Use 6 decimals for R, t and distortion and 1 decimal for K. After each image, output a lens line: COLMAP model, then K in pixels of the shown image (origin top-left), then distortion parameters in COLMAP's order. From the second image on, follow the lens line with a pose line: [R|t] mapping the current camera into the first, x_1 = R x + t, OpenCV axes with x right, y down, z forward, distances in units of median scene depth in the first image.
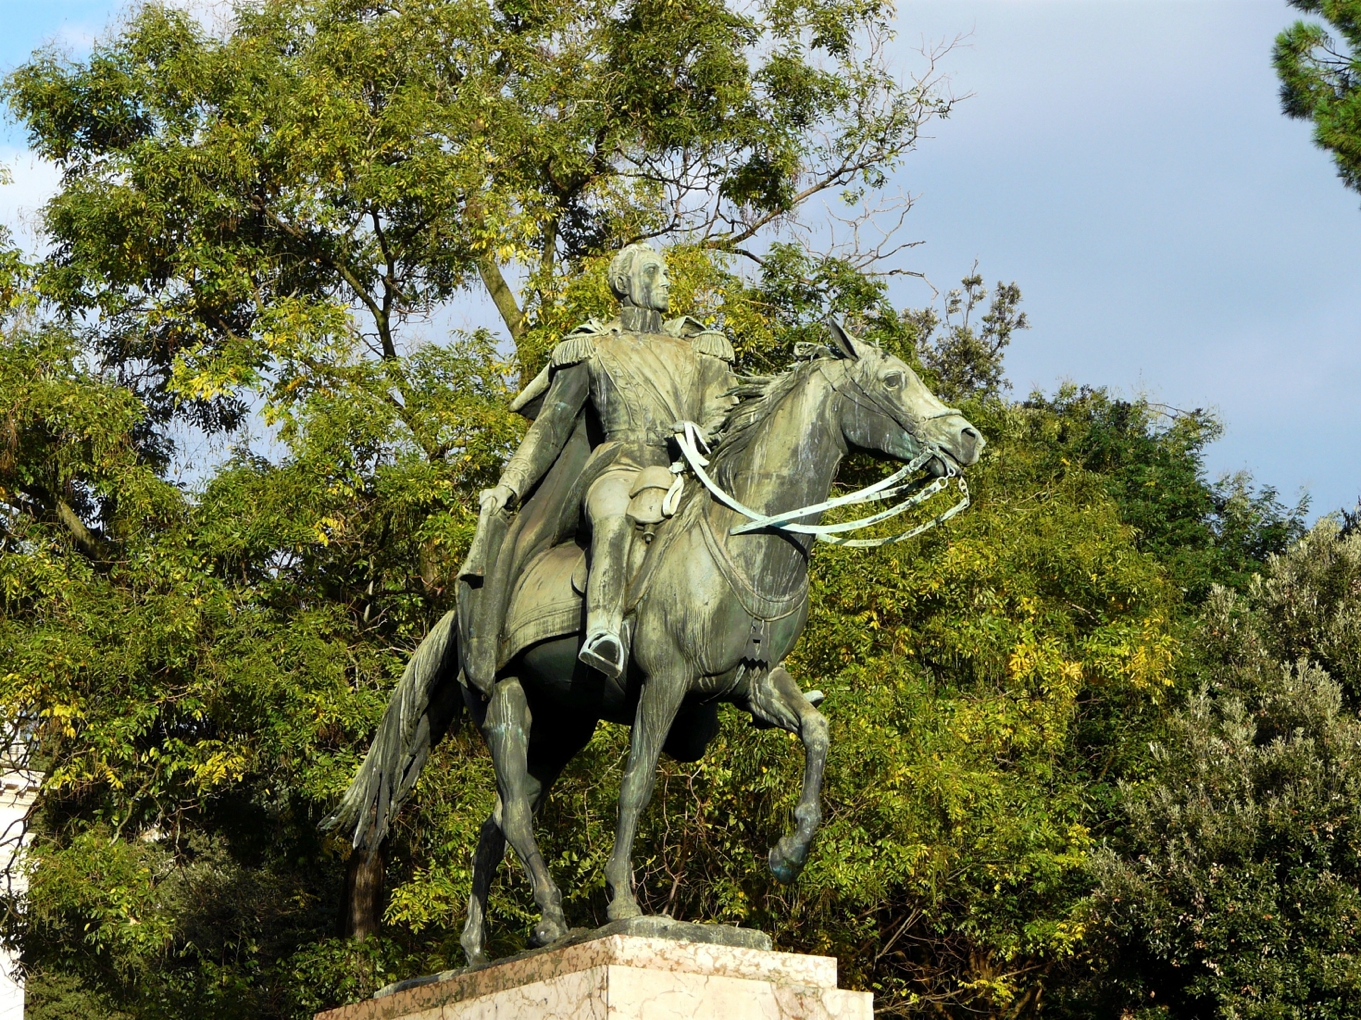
lens RADIAL K [[4950.1, 0, 680.5], [0, 4950.1, 510.0], [0, 0, 1]] dist [-0.017151, -0.528665]
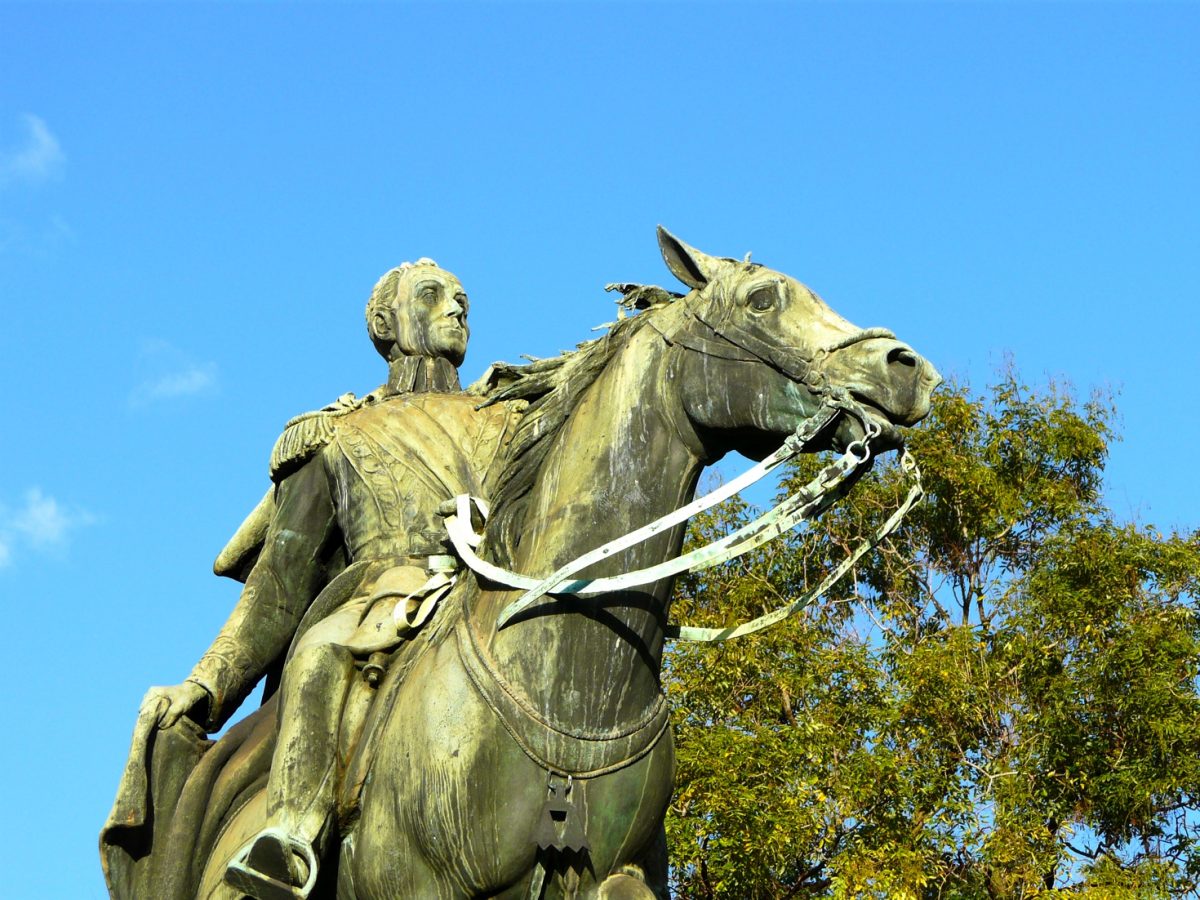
lens RADIAL K [[4926.5, 0, 600.0], [0, 4926.5, 450.0], [0, 0, 1]] dist [0.087671, 0.720701]
pose [[0.975627, -0.140282, -0.168740, 0.112175], [0.093622, 0.961573, -0.258095, 0.123489], [0.198462, 0.236006, 0.951270, 0.495976]]
